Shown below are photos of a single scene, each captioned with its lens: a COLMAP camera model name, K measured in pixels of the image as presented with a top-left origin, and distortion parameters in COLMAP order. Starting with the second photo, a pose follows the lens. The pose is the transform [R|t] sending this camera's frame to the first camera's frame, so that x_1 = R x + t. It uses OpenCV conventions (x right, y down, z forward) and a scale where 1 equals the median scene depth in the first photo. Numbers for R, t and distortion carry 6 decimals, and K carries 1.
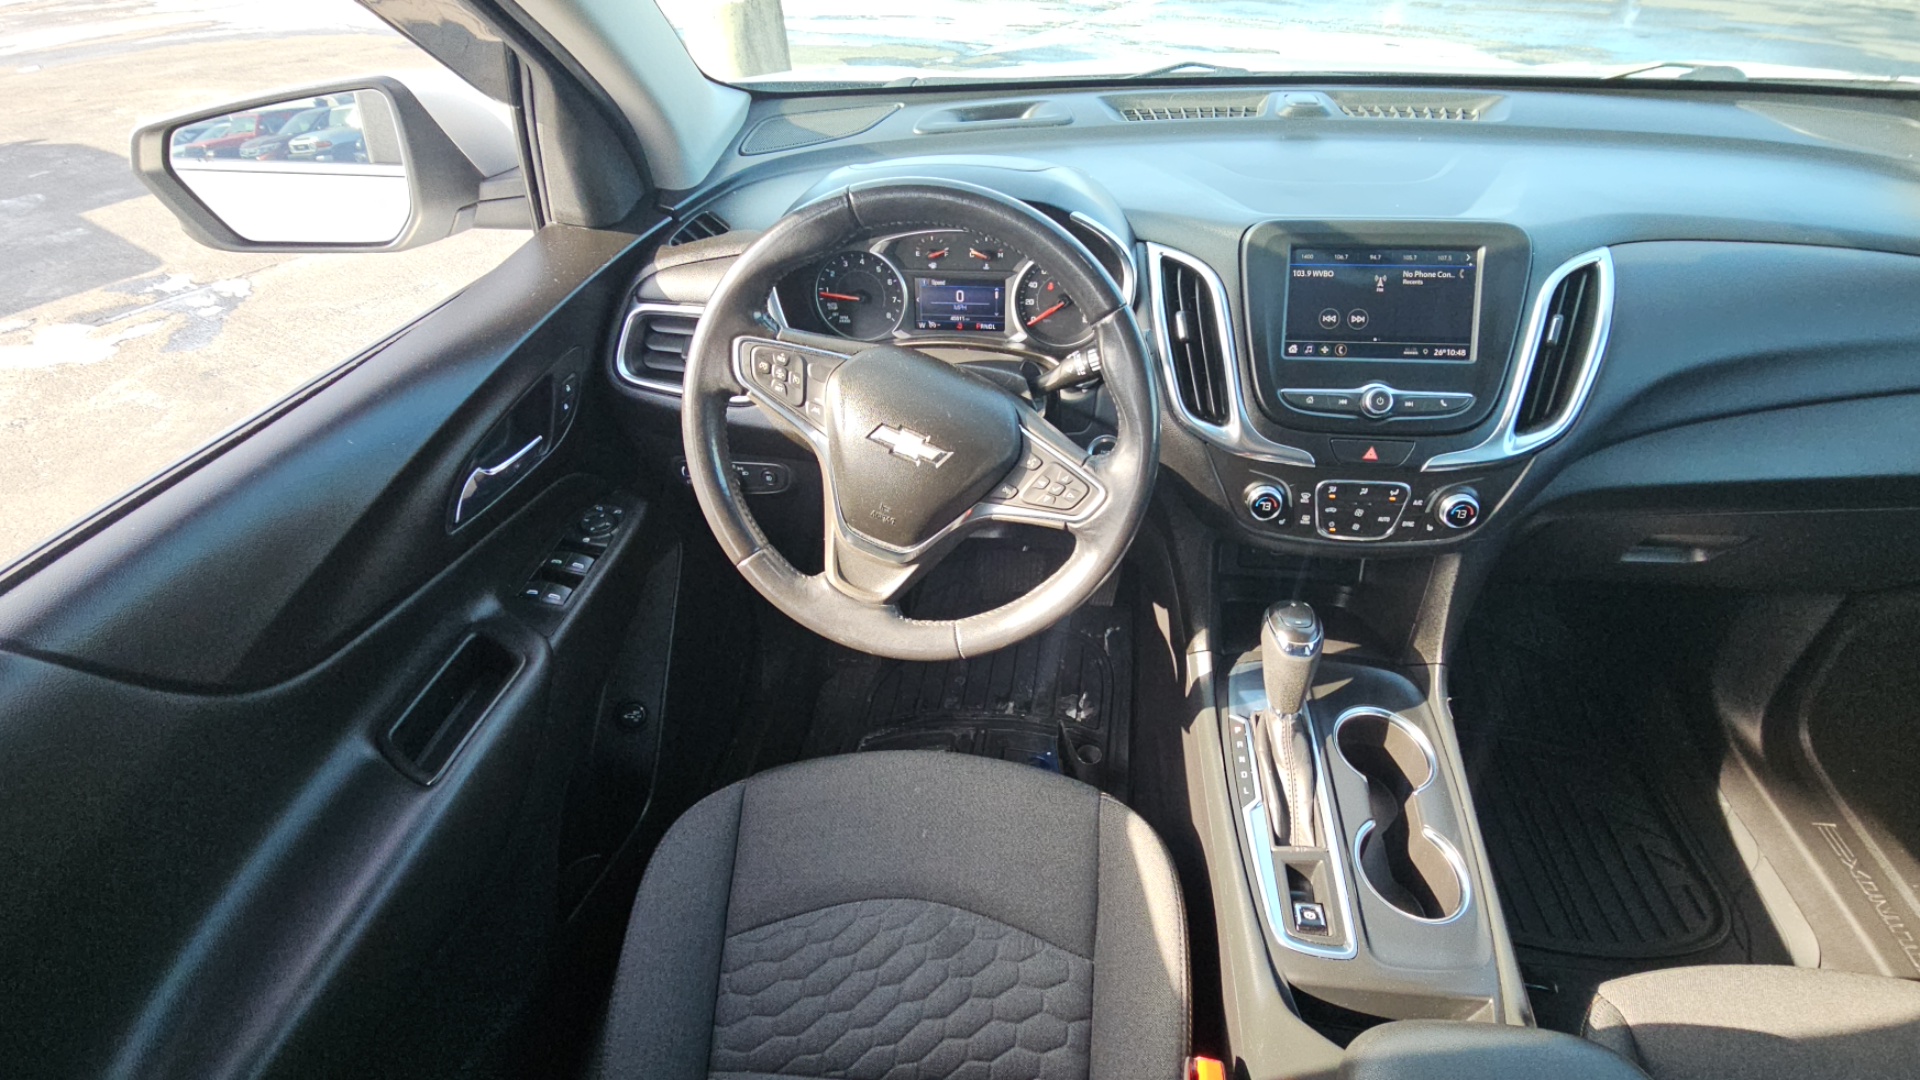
lens RADIAL K [[854.3, 0, 980.9], [0, 854.3, 545.0], [0, 0, 1]] dist [0.004157, -0.003790]
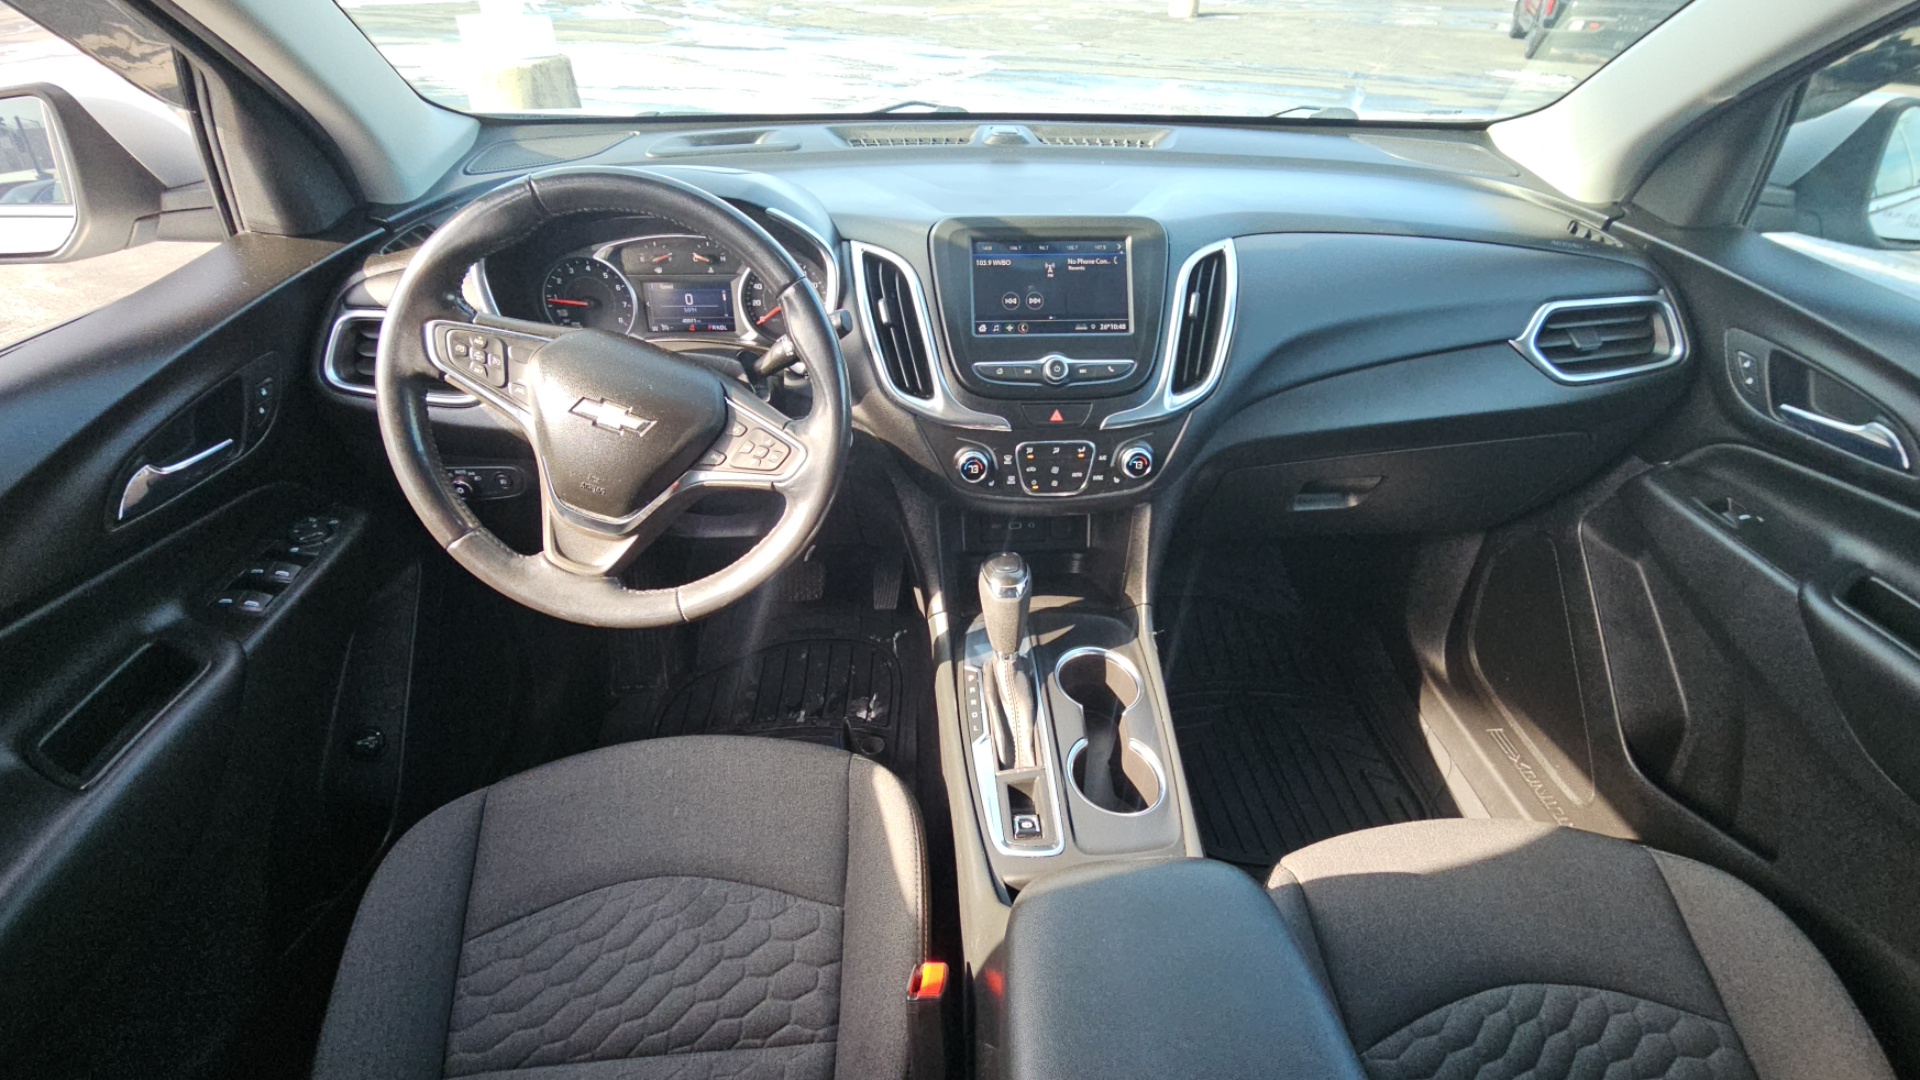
lens RADIAL K [[854.3, 0, 980.9], [0, 854.3, 545.0], [0, 0, 1]] dist [0.004157, -0.003790]
pose [[0.982371, -0.071720, 0.172639, 0.143902], [0.083840, 0.994425, -0.063957, 0.124201], [-0.167090, 0.077304, 0.982906, -0.085209]]
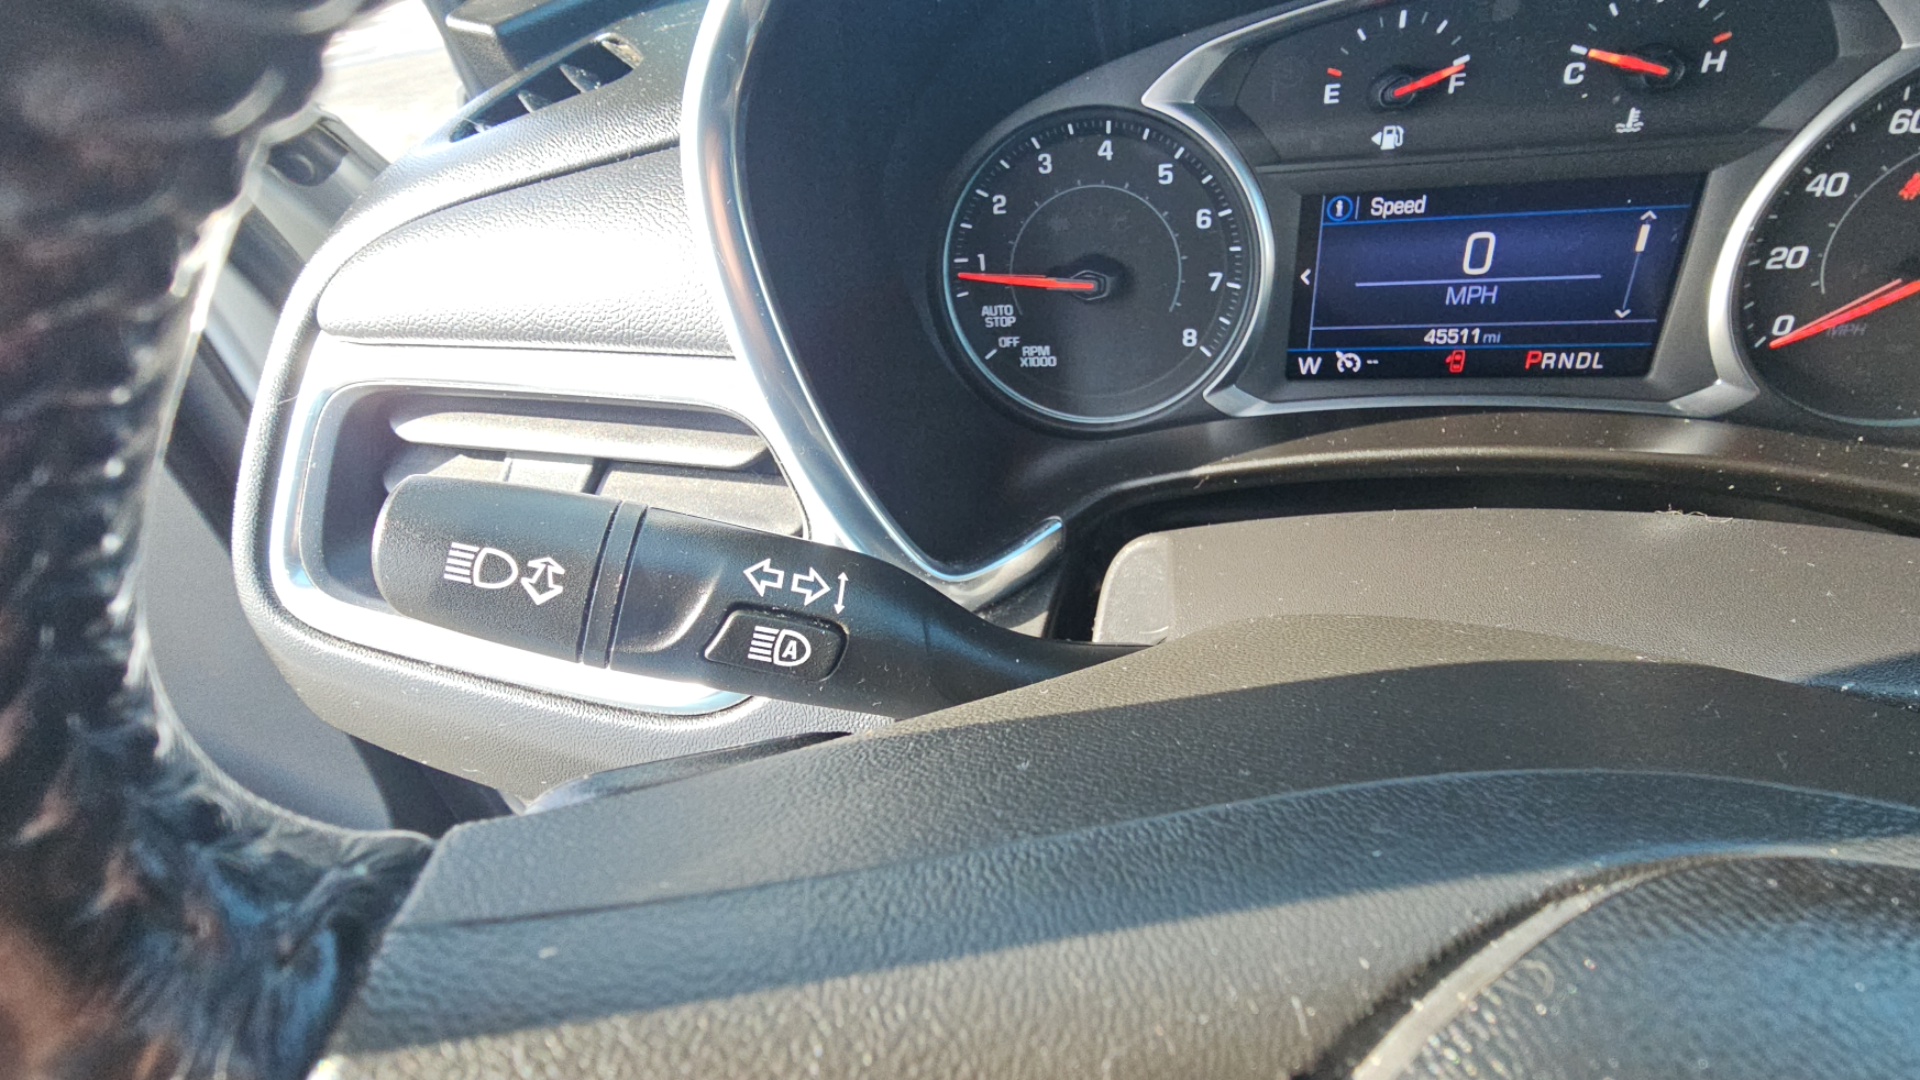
lens RADIAL K [[856.1, 0, 982.1], [0, 856.1, 542.7], [0, 0, 1]] dist [0.006253, -0.005787]
pose [[0.986870, -0.011974, -0.161071, -0.154215], [0.014843, 0.999752, 0.016619, -0.239125], [0.160832, -0.018792, 0.986803, 0.817569]]
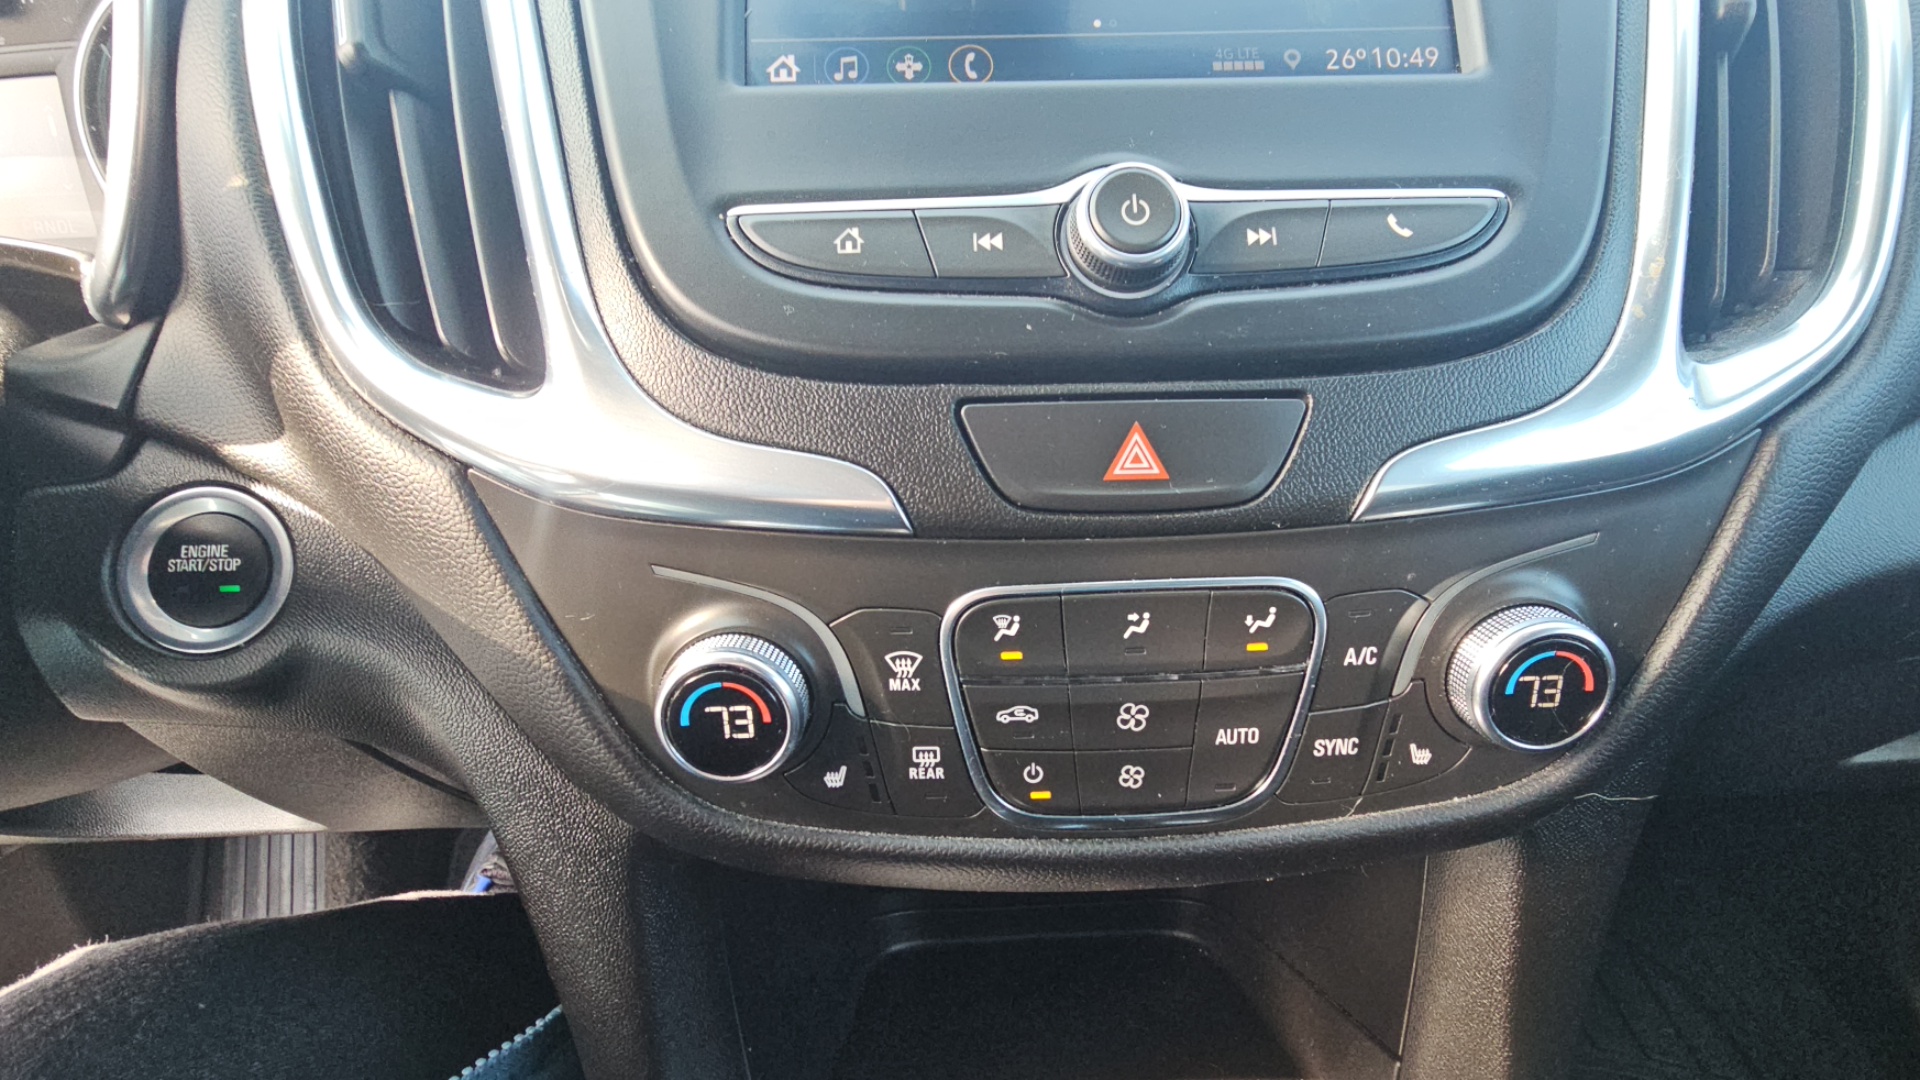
lens RADIAL K [[854.3, 0, 980.9], [0, 854.3, 545.0], [0, 0, 1]] dist [0.004157, -0.003790]
pose [[0.989892, -0.059669, 0.128659, 0.372272], [0.084692, 0.976374, -0.198798, -0.040779], [-0.113757, 0.207685, 0.971559, 0.763381]]
